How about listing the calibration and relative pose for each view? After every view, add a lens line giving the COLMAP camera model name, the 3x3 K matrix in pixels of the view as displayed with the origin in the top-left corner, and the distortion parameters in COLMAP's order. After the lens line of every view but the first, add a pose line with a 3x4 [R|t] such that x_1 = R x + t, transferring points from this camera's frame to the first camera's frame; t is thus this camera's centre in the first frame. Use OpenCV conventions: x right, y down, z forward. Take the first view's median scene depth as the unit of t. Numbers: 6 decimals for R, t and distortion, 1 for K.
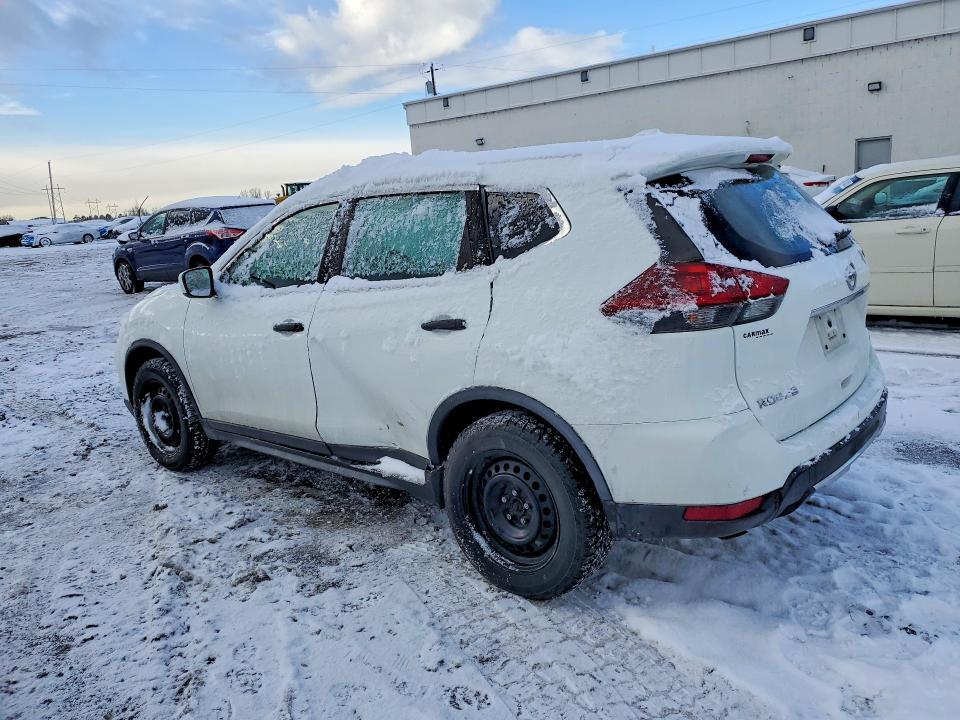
lens RADIAL K [[751.9, 0, 480.0], [0, 751.9, 360.0], [0, 0, 1]] dist [0.000821, -0.002459]
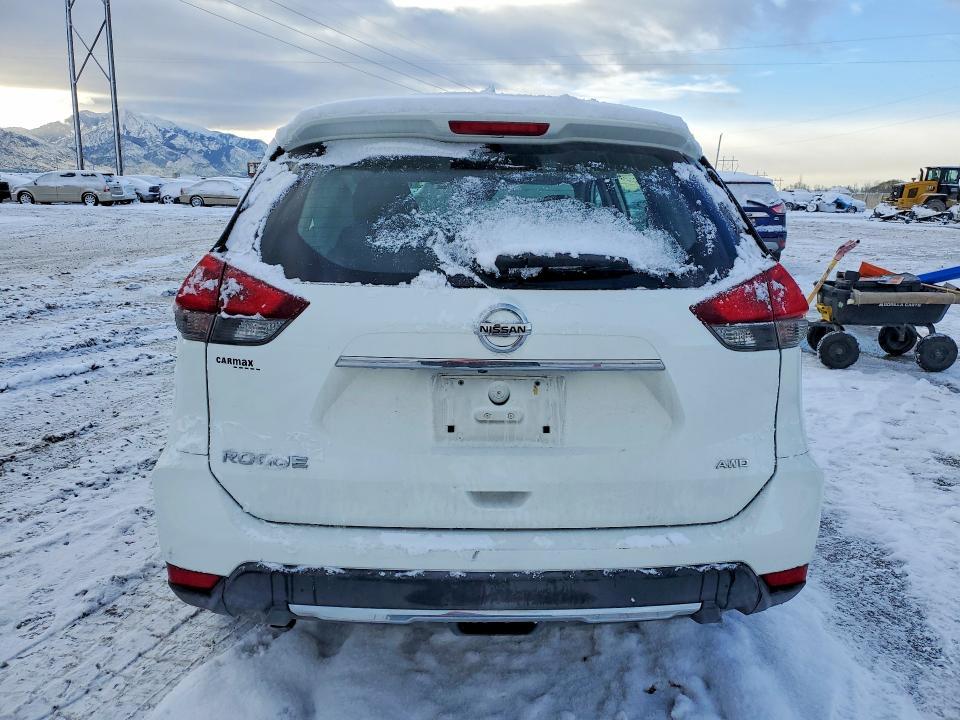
lens RADIAL K [[740.3, 0, 480.0], [0, 740.3, 360.0], [0, 0, 1]] dist [0.021866, 0.000942]
pose [[0.663713, 0.242213, -0.707685, 0.937018], [-0.220505, 0.967432, 0.124311, -0.161955], [0.714747, 0.073541, 0.695506, 0.606188]]
